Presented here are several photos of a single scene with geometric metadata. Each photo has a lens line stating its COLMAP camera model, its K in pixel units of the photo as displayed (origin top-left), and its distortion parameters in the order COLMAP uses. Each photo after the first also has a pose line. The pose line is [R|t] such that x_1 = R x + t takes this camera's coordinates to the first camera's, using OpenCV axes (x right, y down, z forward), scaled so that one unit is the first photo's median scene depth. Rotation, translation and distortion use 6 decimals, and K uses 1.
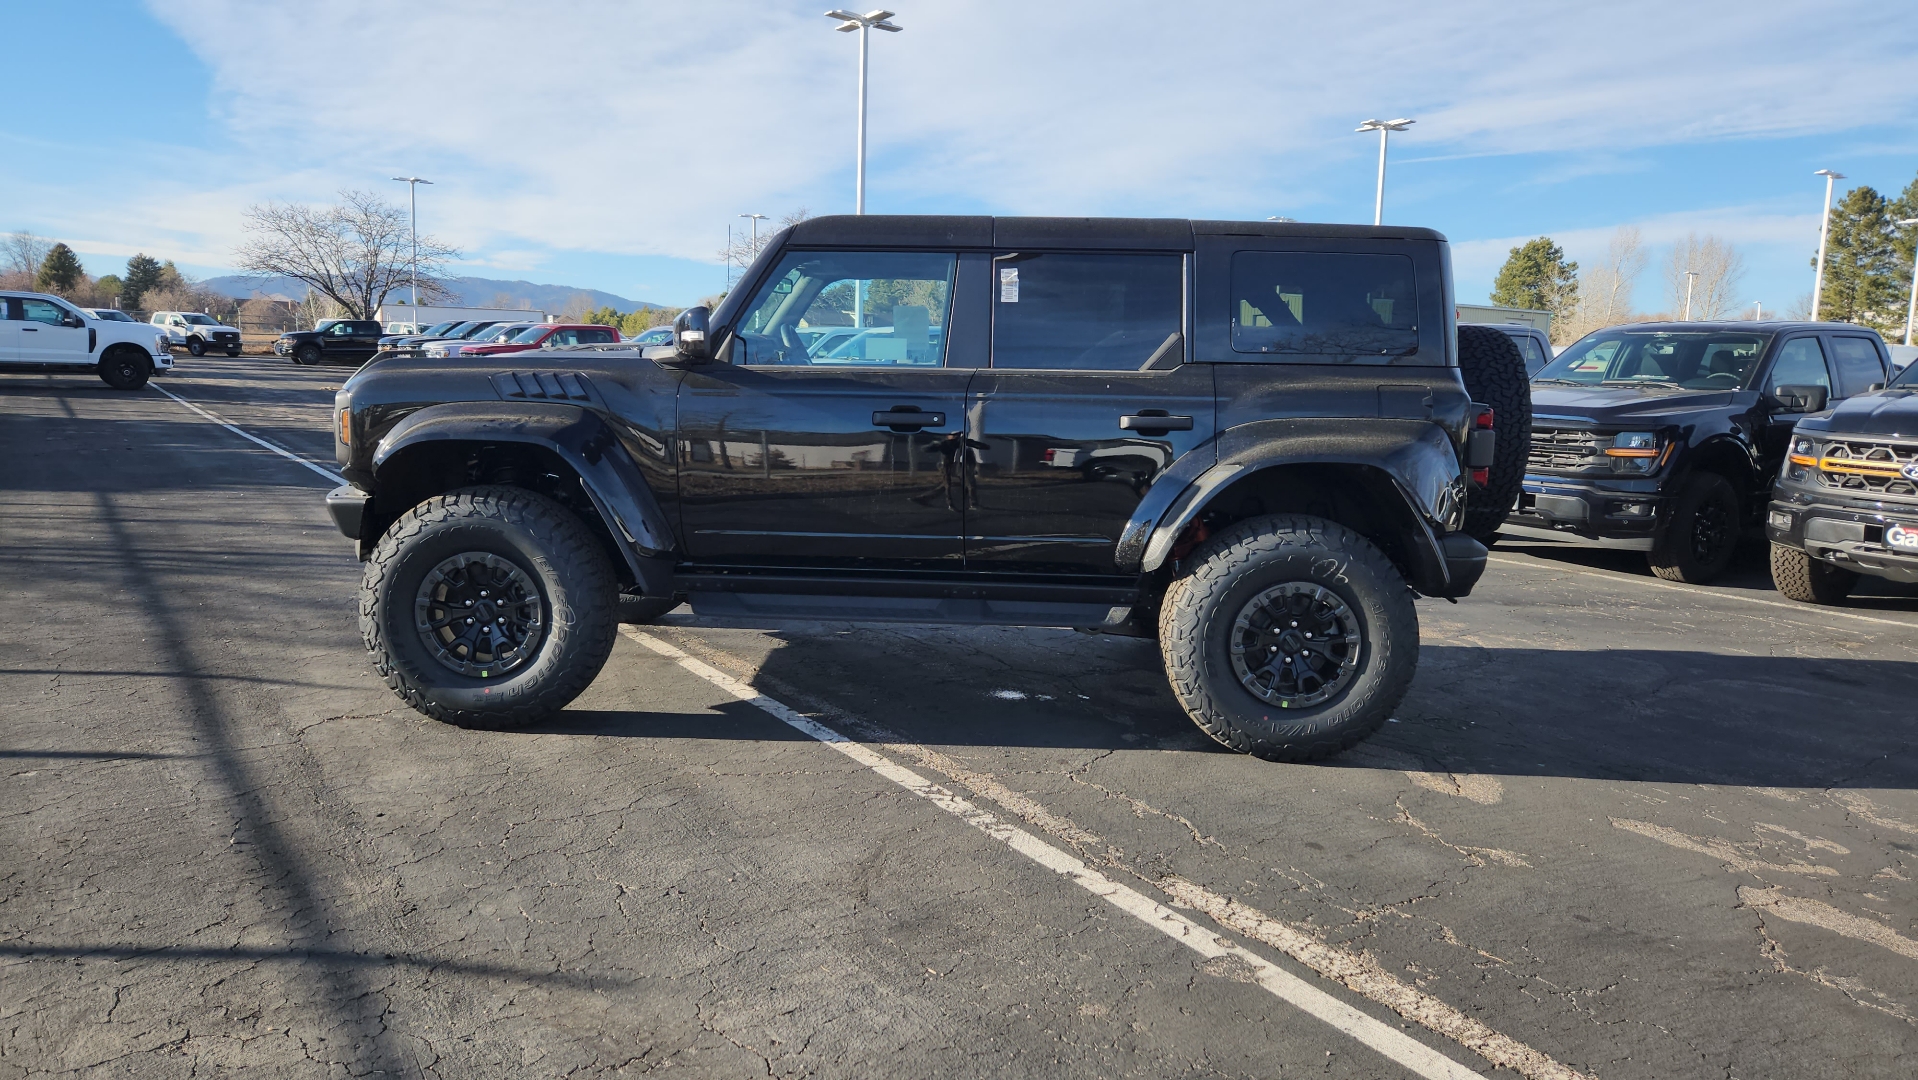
lens RADIAL K [[1281.8, 0, 929.2], [0, 1281.8, 534.3], [0, 0, 1]] dist [0.079176, -0.067352]
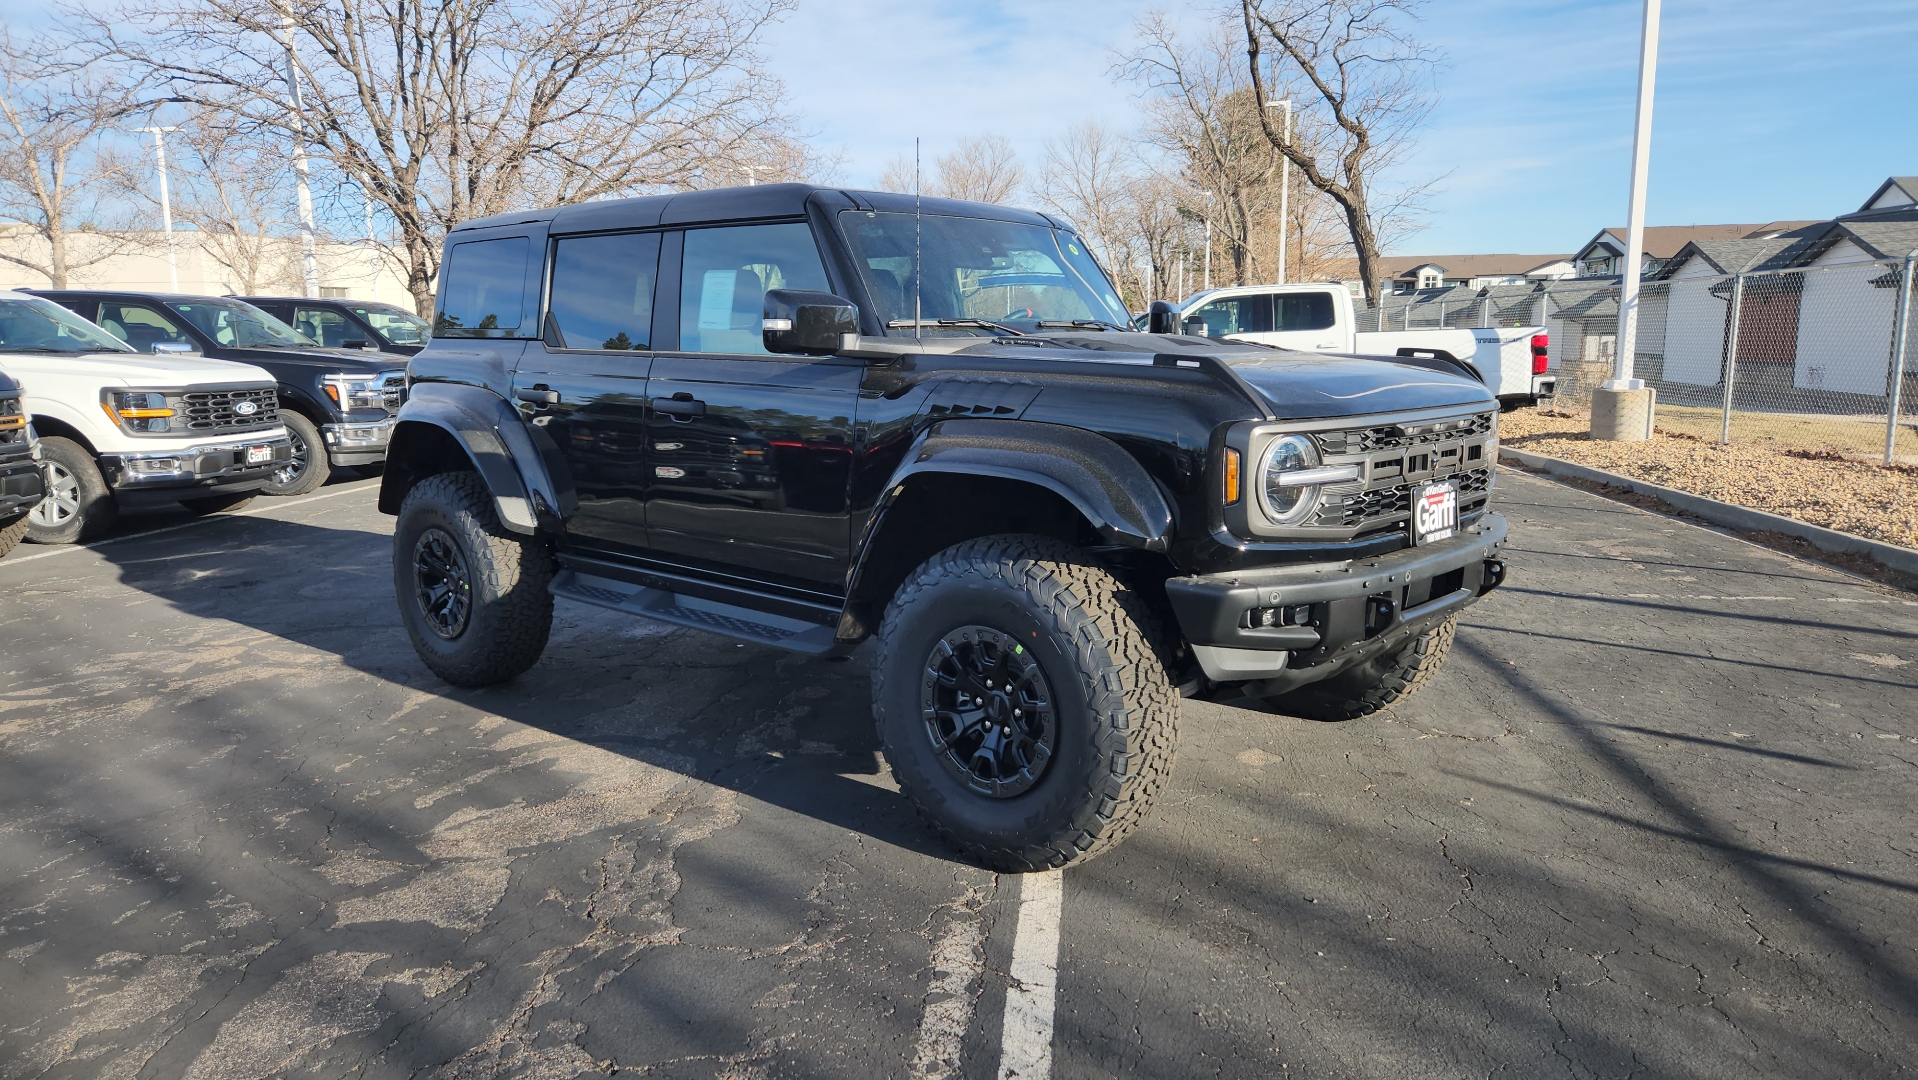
lens RADIAL K [[1280.8, 0, 923.7], [0, 1280.8, 532.8], [0, 0, 1]] dist [0.072024, -0.059290]
pose [[-0.753553, -0.124773, 0.645437, -0.772698], [0.074200, 0.959405, 0.272096, -0.300988], [-0.653186, 0.252930, -0.713705, 1.978827]]
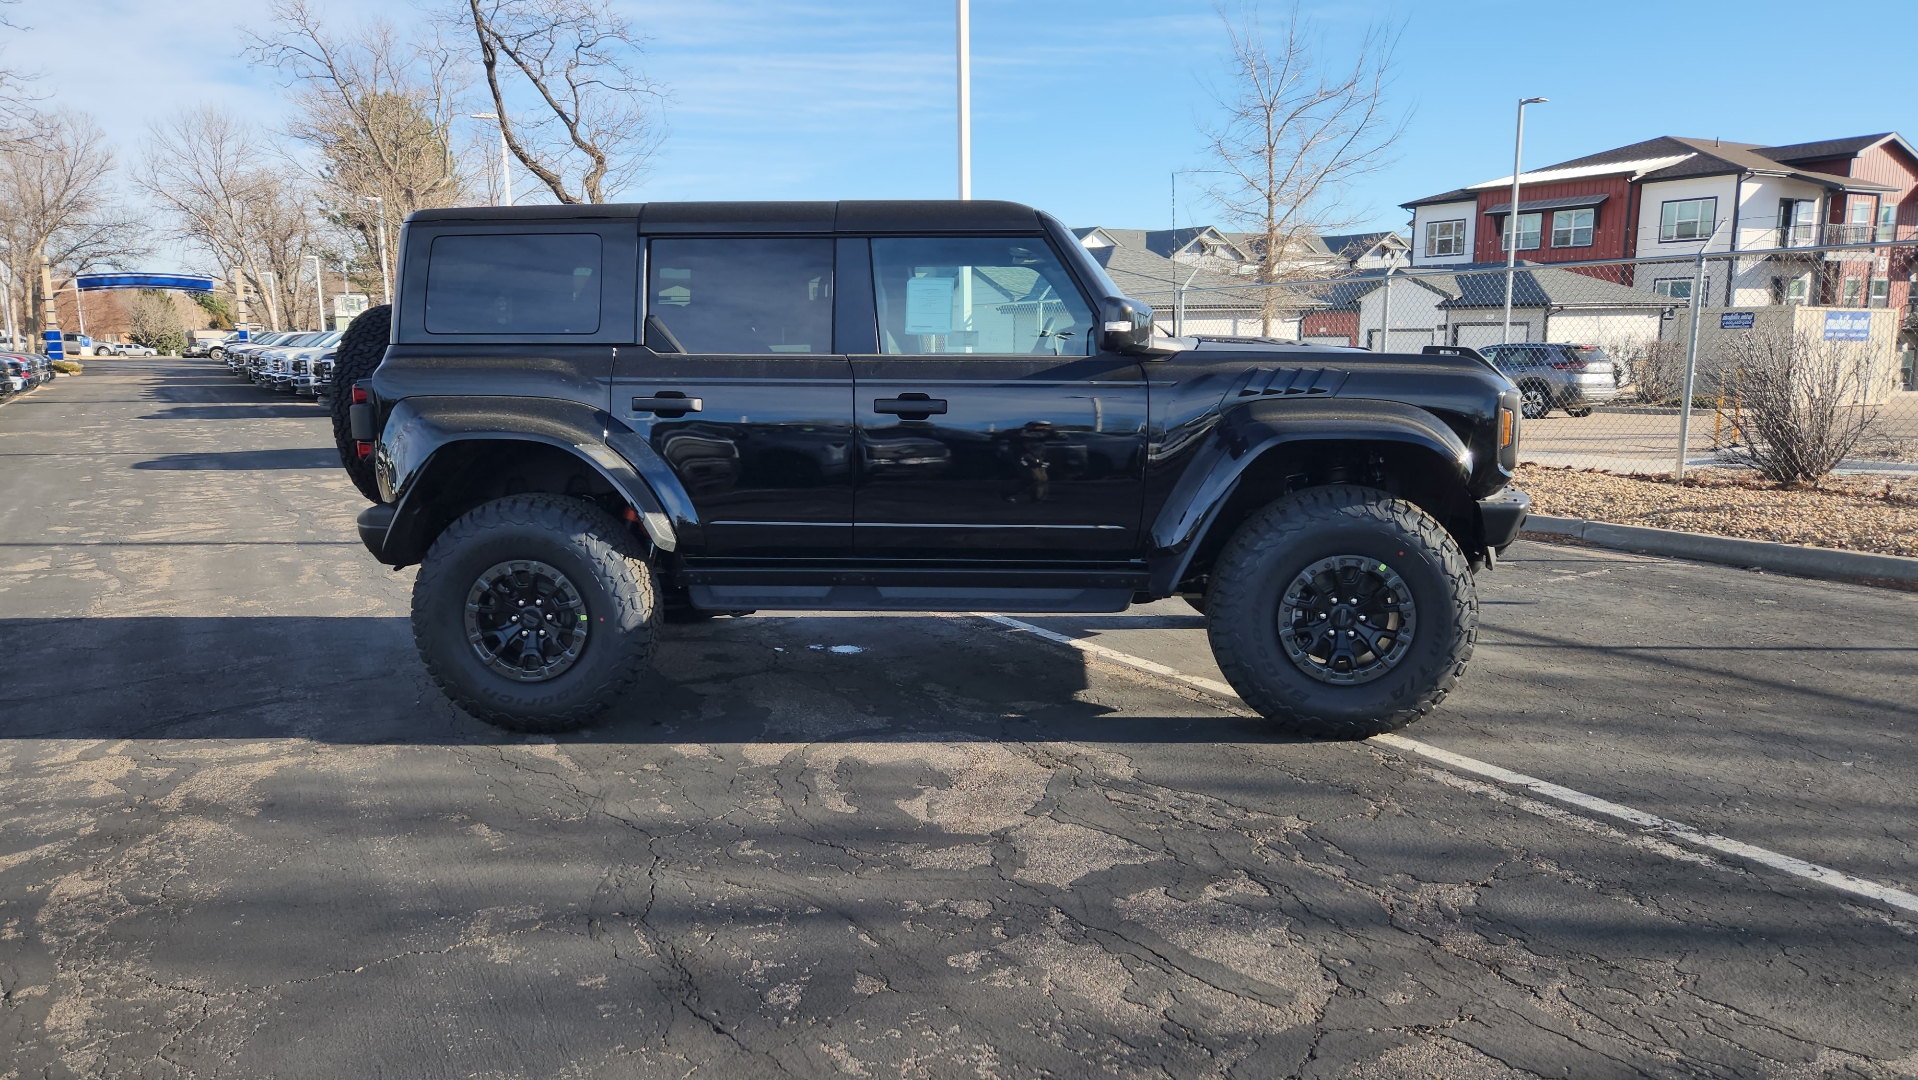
lens RADIAL K [[1283.5, 0, 922.7], [0, 1283.5, 543.1], [0, 0, 1]] dist [0.075300, -0.066431]
pose [[-0.997726, -0.028418, 0.061113, -0.081539], [-0.009530, 0.957133, 0.289491, -0.333870], [-0.066720, 0.288251, -0.955228, 2.387802]]
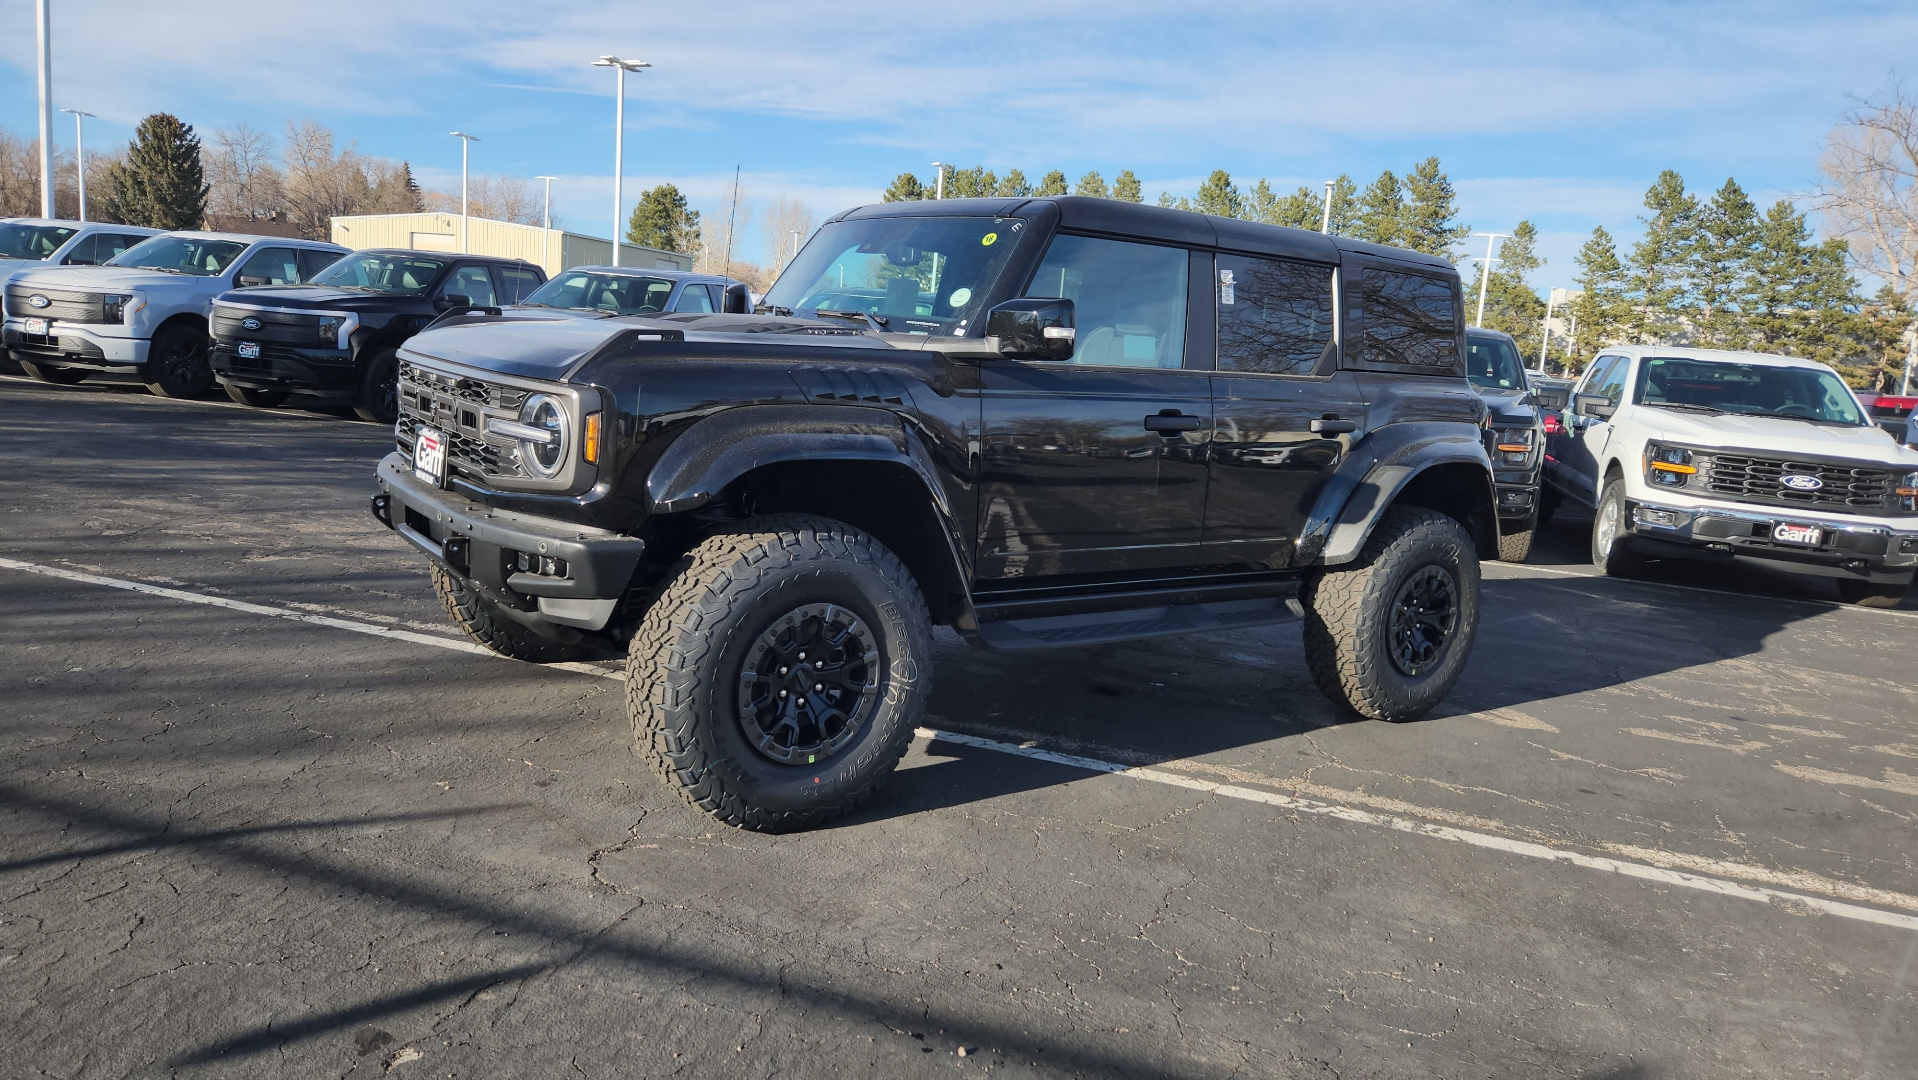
lens RADIAL K [[1279.9, 0, 931.4], [0, 1279.9, 526.8], [0, 0, 1]] dist [0.072538, -0.062058]
pose [[0.788358, -0.054629, 0.612786, -0.760271], [0.022872, 0.997964, 0.059542, -0.075566], [-0.614791, -0.032925, 0.788002, 0.362393]]
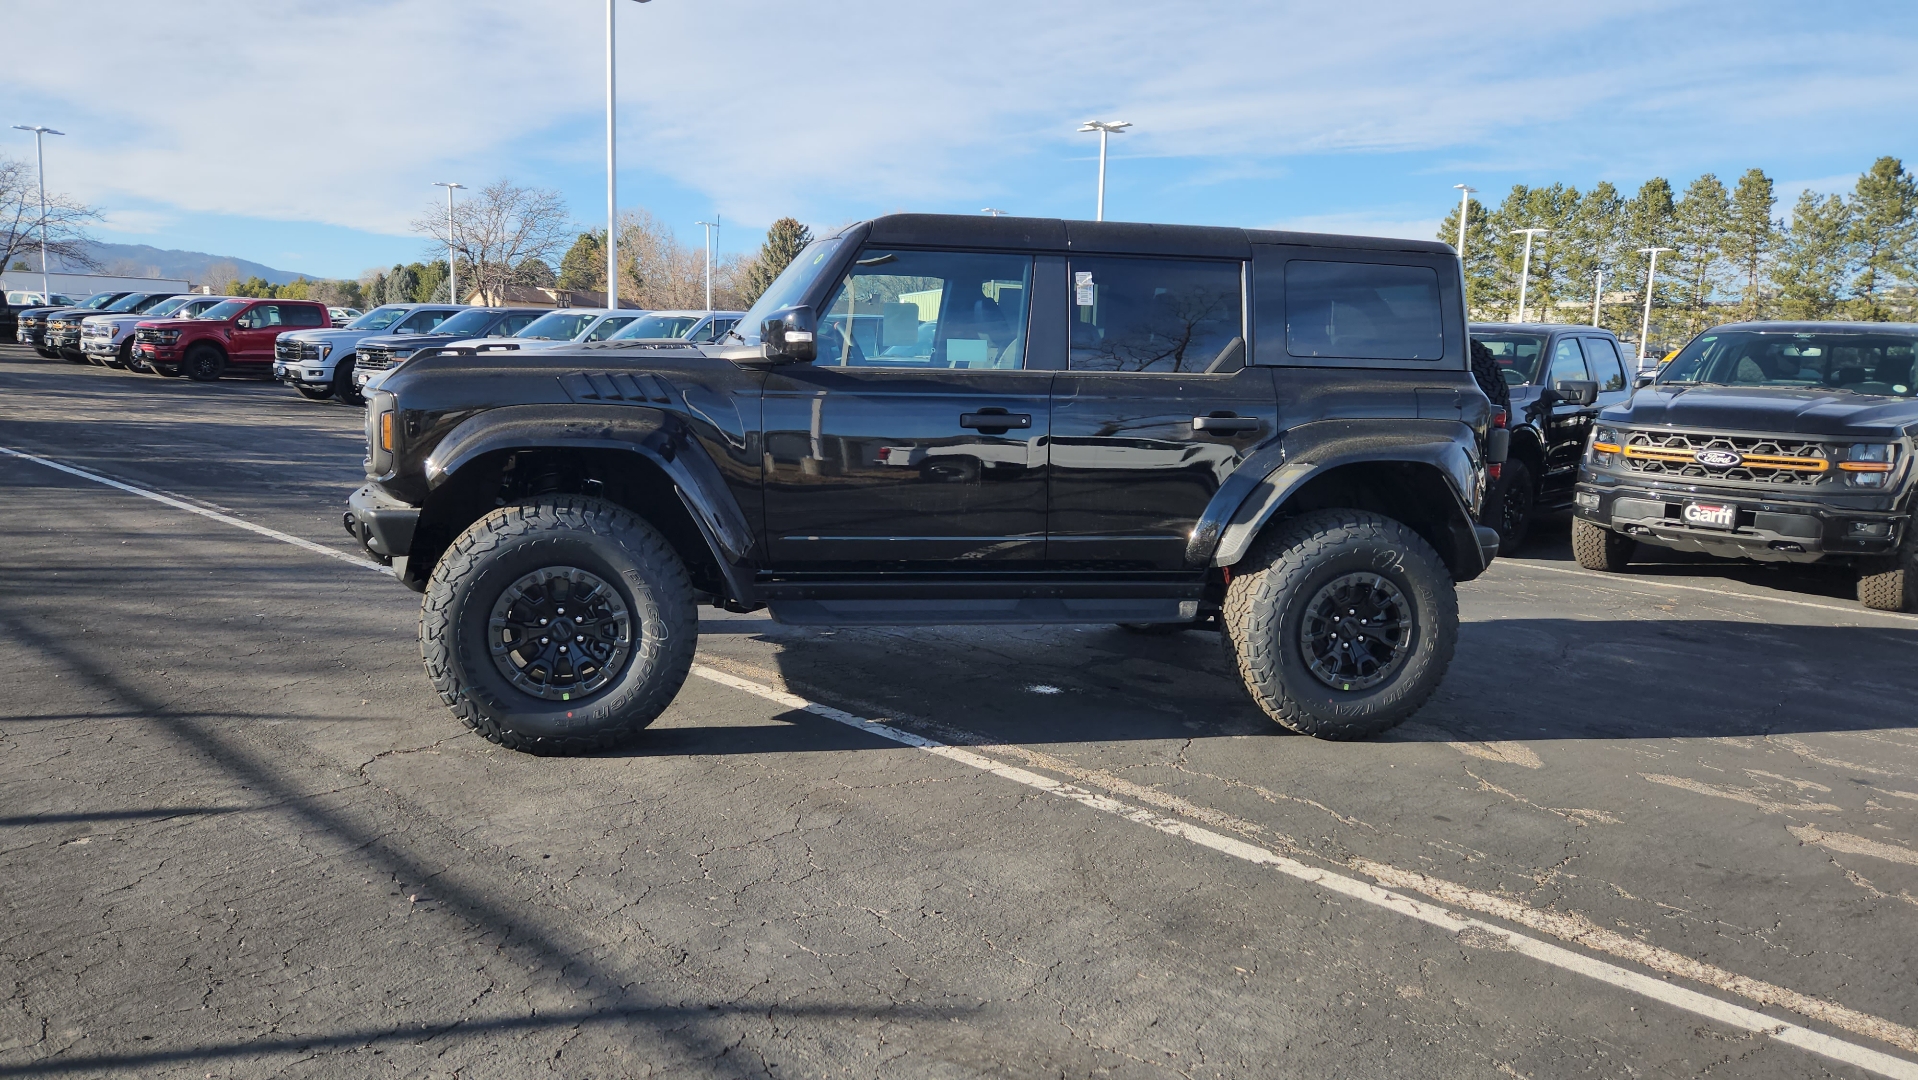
lens RADIAL K [[1281.2, 0, 923.8], [0, 1281.2, 539.5], [0, 0, 1]] dist [0.074063, -0.060909]
pose [[0.973825, -0.024321, 0.225993, -0.304253], [0.020405, 0.999599, 0.019649, -0.018613], [-0.226380, -0.014523, 0.973931, 0.038983]]
